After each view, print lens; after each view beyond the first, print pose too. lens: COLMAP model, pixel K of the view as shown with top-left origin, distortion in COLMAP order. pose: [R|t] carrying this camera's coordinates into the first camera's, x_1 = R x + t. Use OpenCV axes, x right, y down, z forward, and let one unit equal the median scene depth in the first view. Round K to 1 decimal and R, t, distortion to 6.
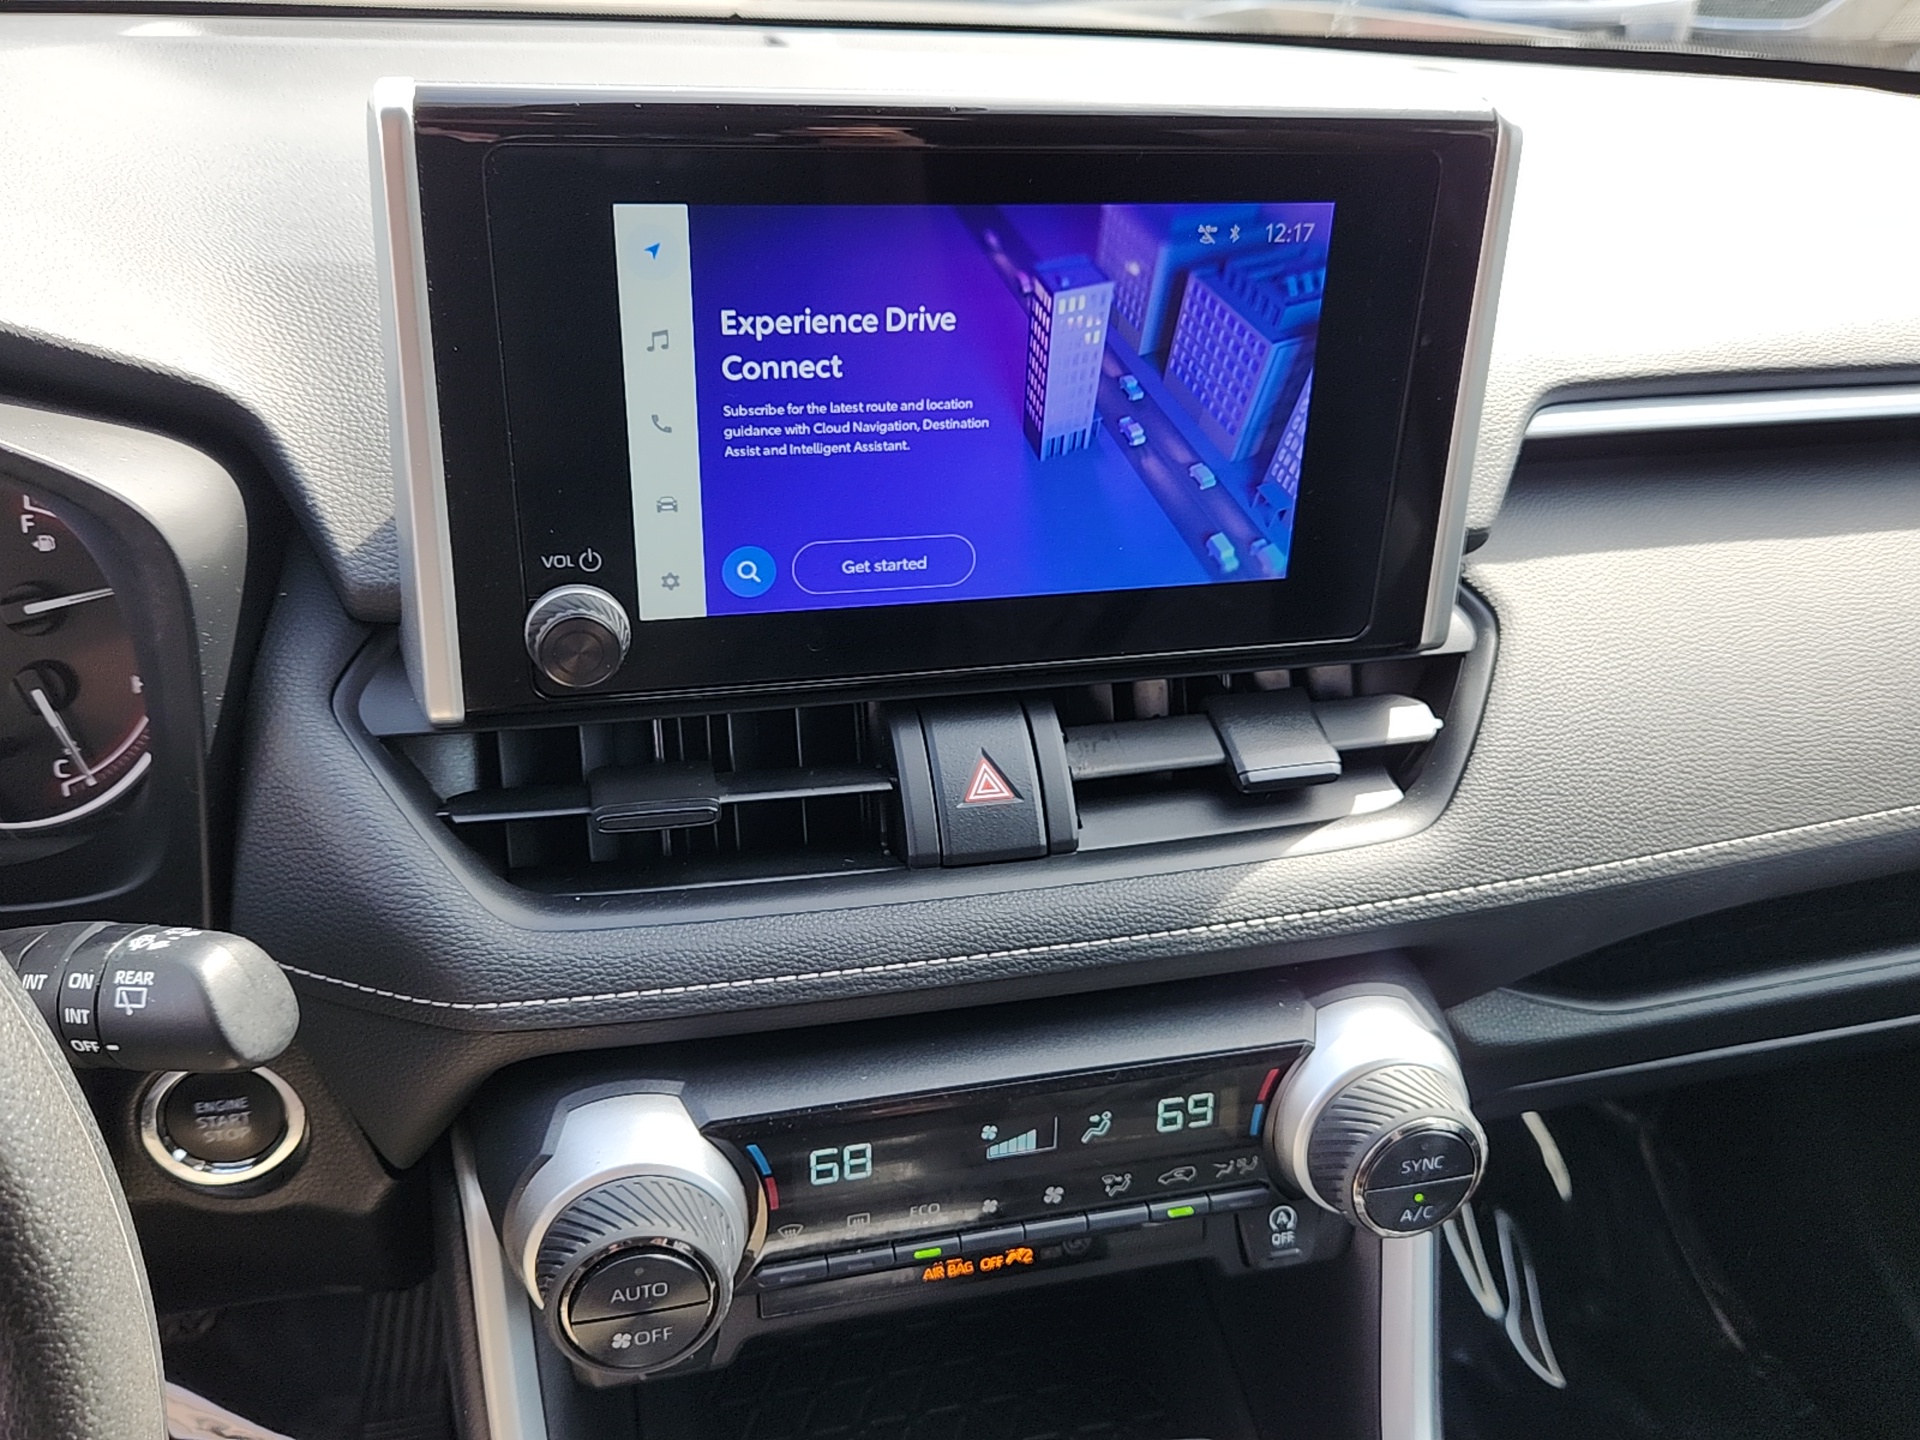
lens RADIAL K [[1565.6, 0, 956.2], [0, 1565.6, 752.7], [0, 0, 1]] dist [0.056347, -0.071894]
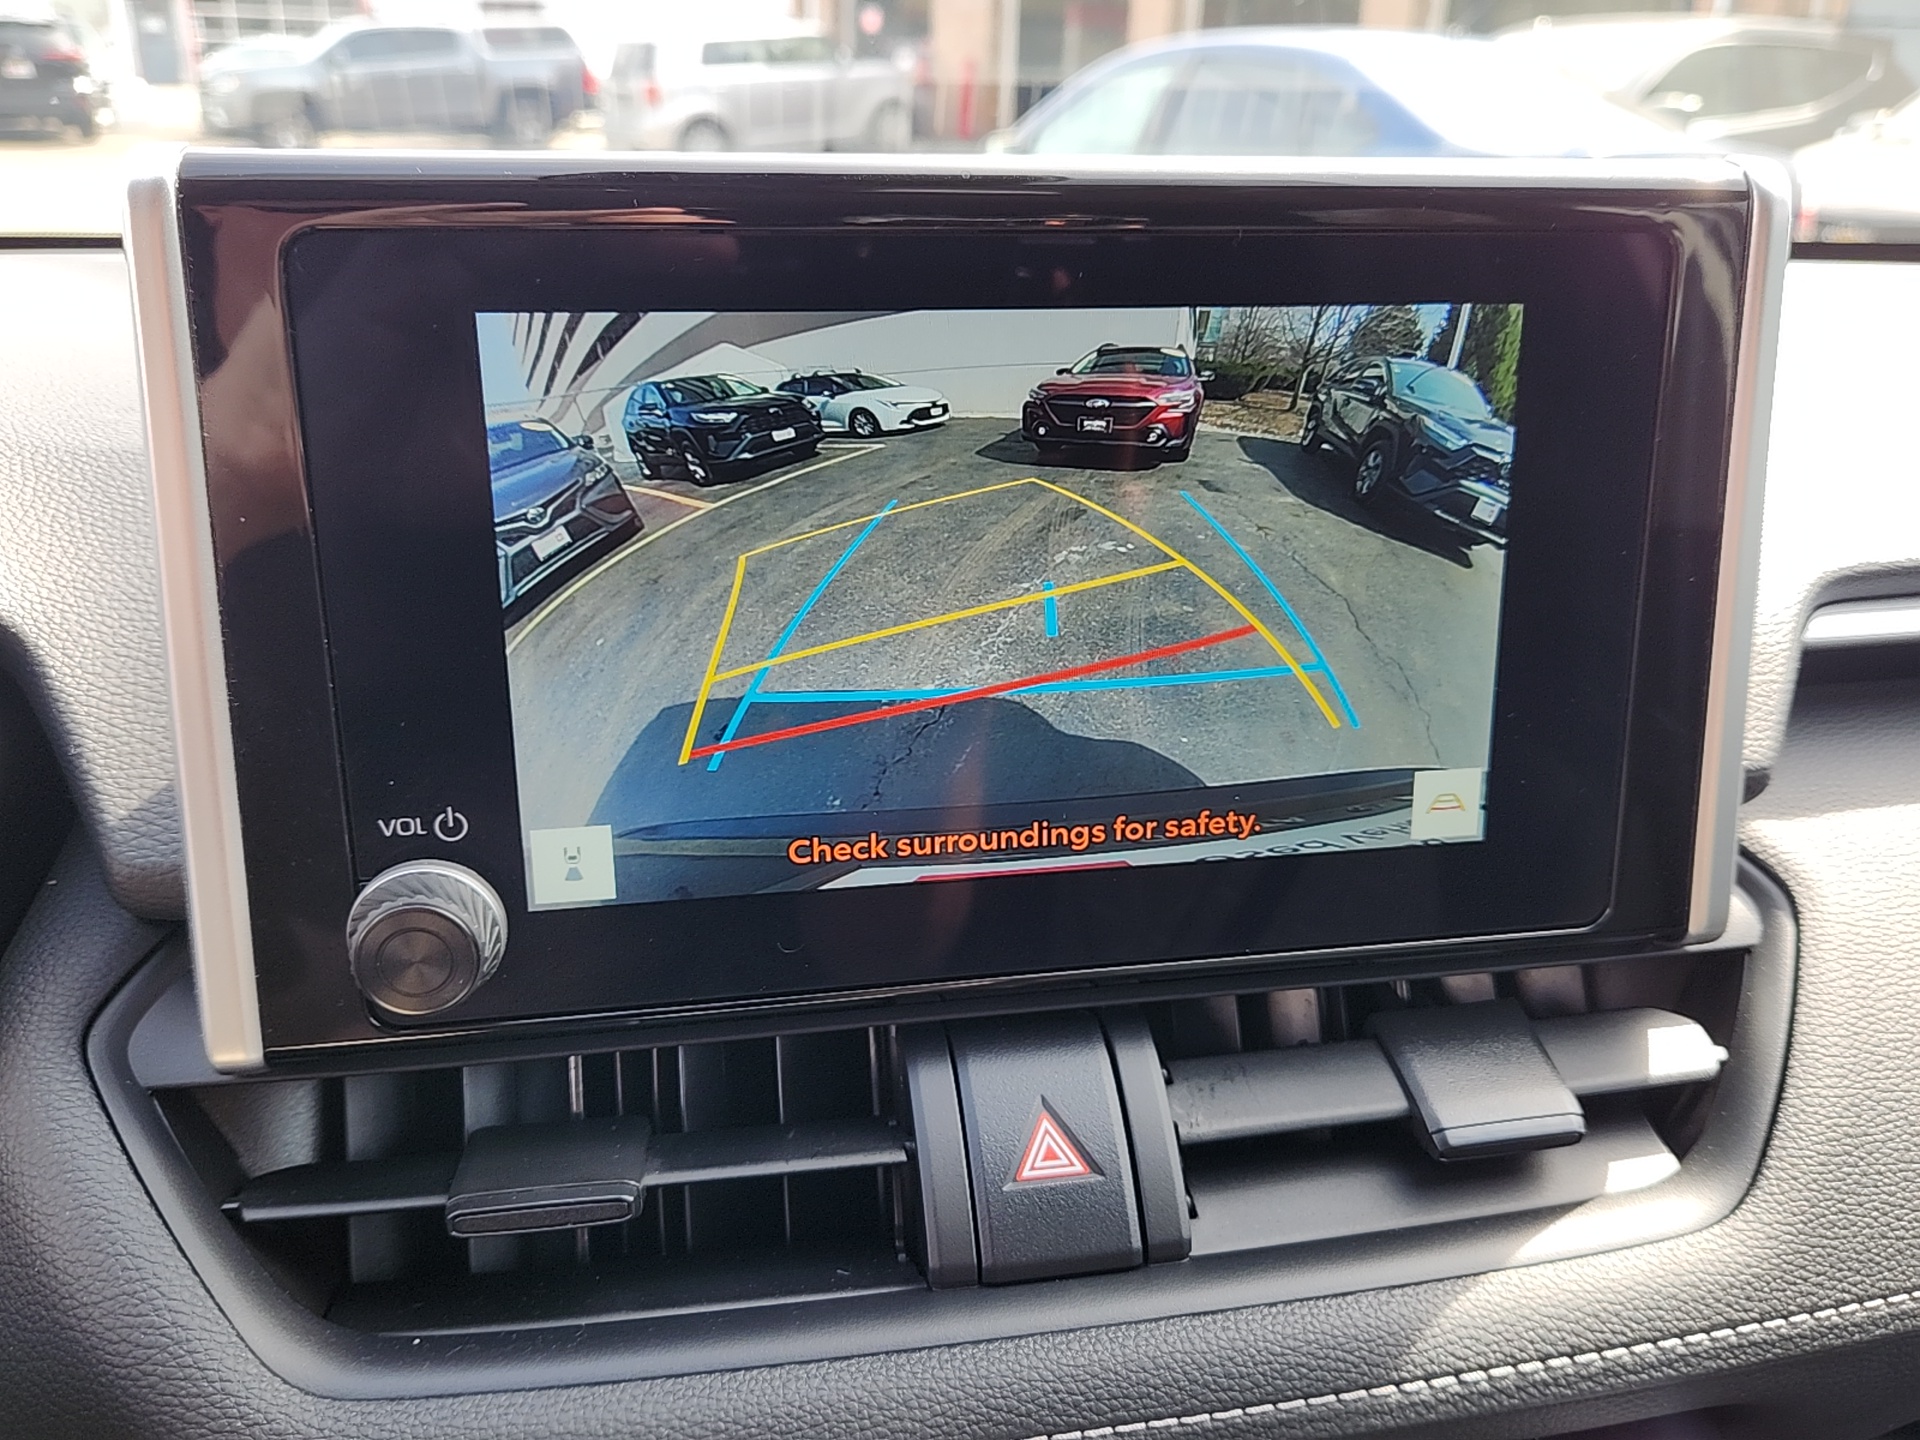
lens RADIAL K [[1764.4, 0, 960.0], [0, 1764.4, 720.0], [0, 0, 1]] dist [0.061580, -0.118407]
pose [[0.997792, -0.018416, -0.063812, 0.032467], [0.005888, 0.981533, -0.191204, -0.016207], [0.066155, 0.190406, 0.979474, 0.218742]]
